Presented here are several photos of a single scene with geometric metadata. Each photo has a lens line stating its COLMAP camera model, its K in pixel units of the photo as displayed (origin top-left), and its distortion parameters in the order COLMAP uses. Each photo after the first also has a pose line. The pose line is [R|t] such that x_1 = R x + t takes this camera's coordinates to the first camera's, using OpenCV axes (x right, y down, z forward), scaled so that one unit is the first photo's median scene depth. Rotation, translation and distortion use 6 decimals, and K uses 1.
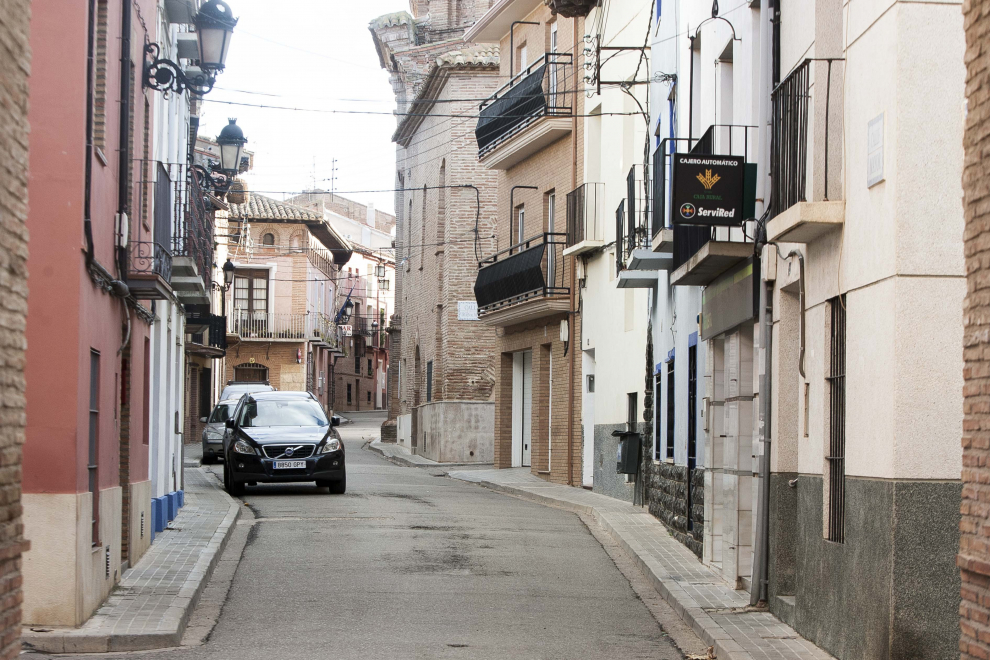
lens RADIAL K [[2676.3, 0, 495.0], [0, 2676.3, 330.0], [0, 0, 1]] dist [-0.037589, -0.247278]
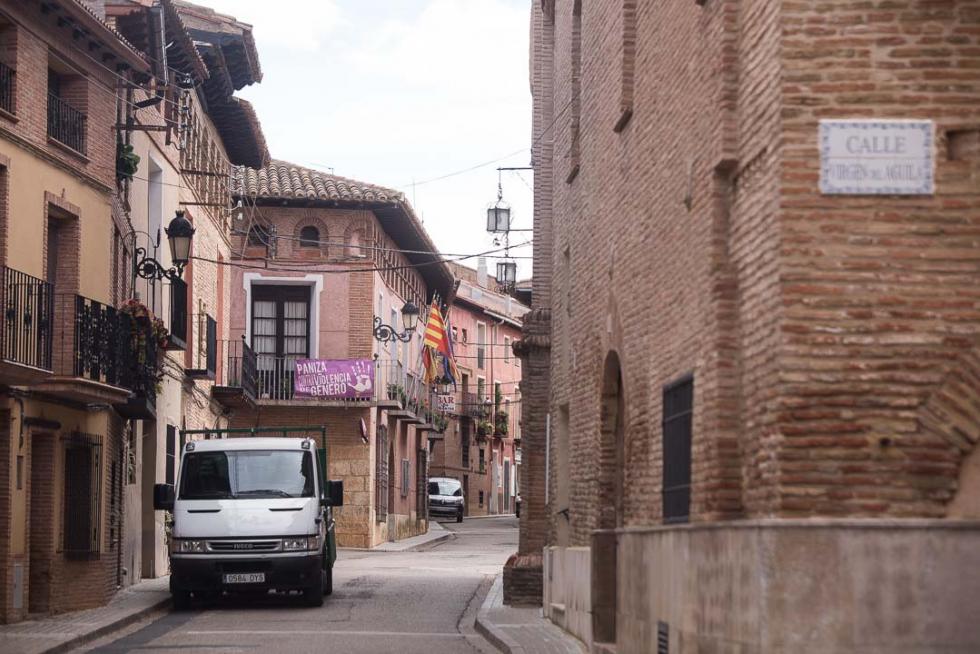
lens RADIAL K [[2649.3, 0, 490.0], [0, 2649.3, 327.0], [0, 0, 1]] dist [-0.037589, -0.247278]
pose [[0.999002, -0.008901, -0.043772, -0.026859], [0.007190, 0.999209, -0.039105, 0.014236], [0.044085, 0.038751, 0.998276, 0.595257]]
